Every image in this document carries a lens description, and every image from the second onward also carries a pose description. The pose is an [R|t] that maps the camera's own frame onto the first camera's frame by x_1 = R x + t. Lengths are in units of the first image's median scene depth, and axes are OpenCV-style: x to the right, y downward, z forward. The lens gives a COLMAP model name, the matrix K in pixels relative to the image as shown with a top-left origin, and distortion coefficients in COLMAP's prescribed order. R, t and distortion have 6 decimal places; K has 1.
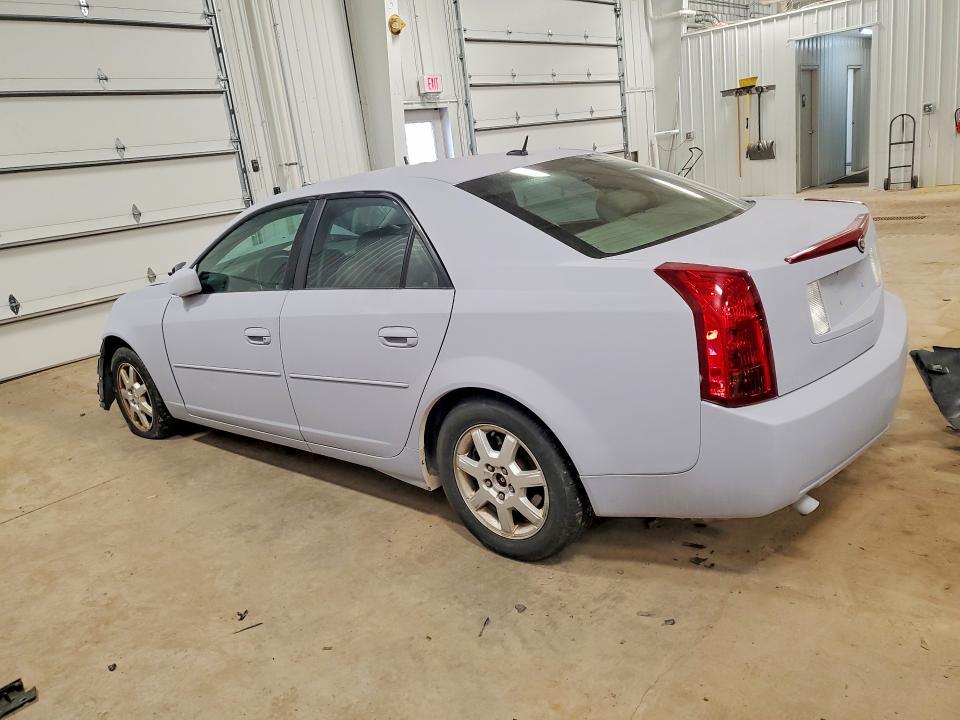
lens RADIAL K [[756.8, 0, 480.0], [0, 756.8, 360.0], [0, 0, 1]] dist [0.003521, 0.001277]
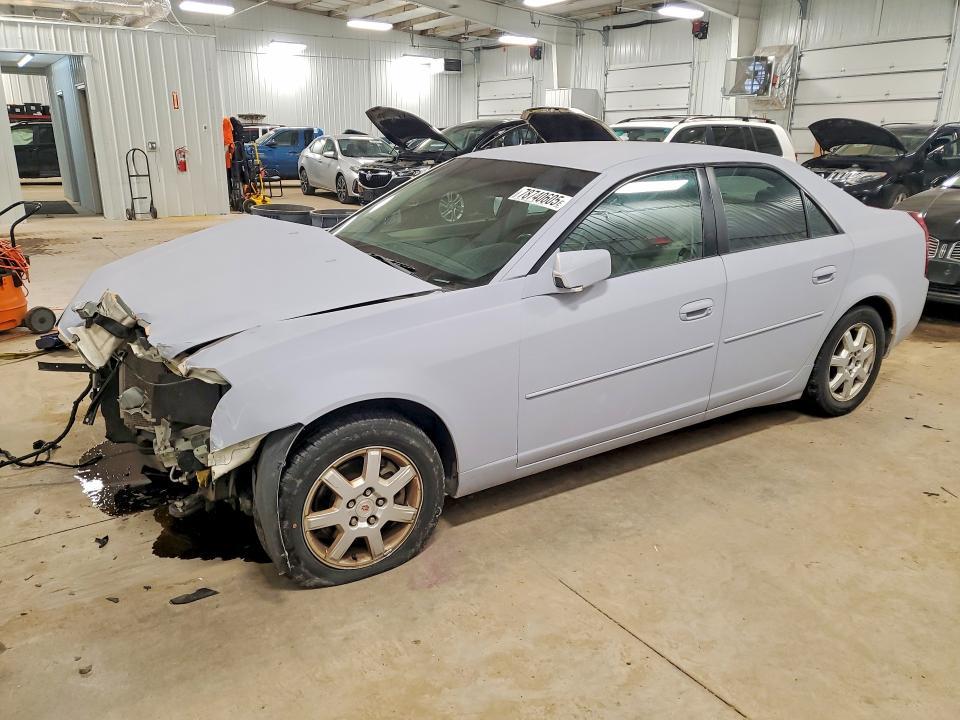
lens RADIAL K [[756.8, 0, 480.0], [0, 756.8, 360.0], [0, 0, 1]] dist [0.003521, 0.001277]
pose [[0.280672, -0.169399, 0.944737, -1.185471], [0.230328, 0.967427, 0.105039, -0.124684], [-0.931758, 0.188118, 0.310547, 0.905165]]
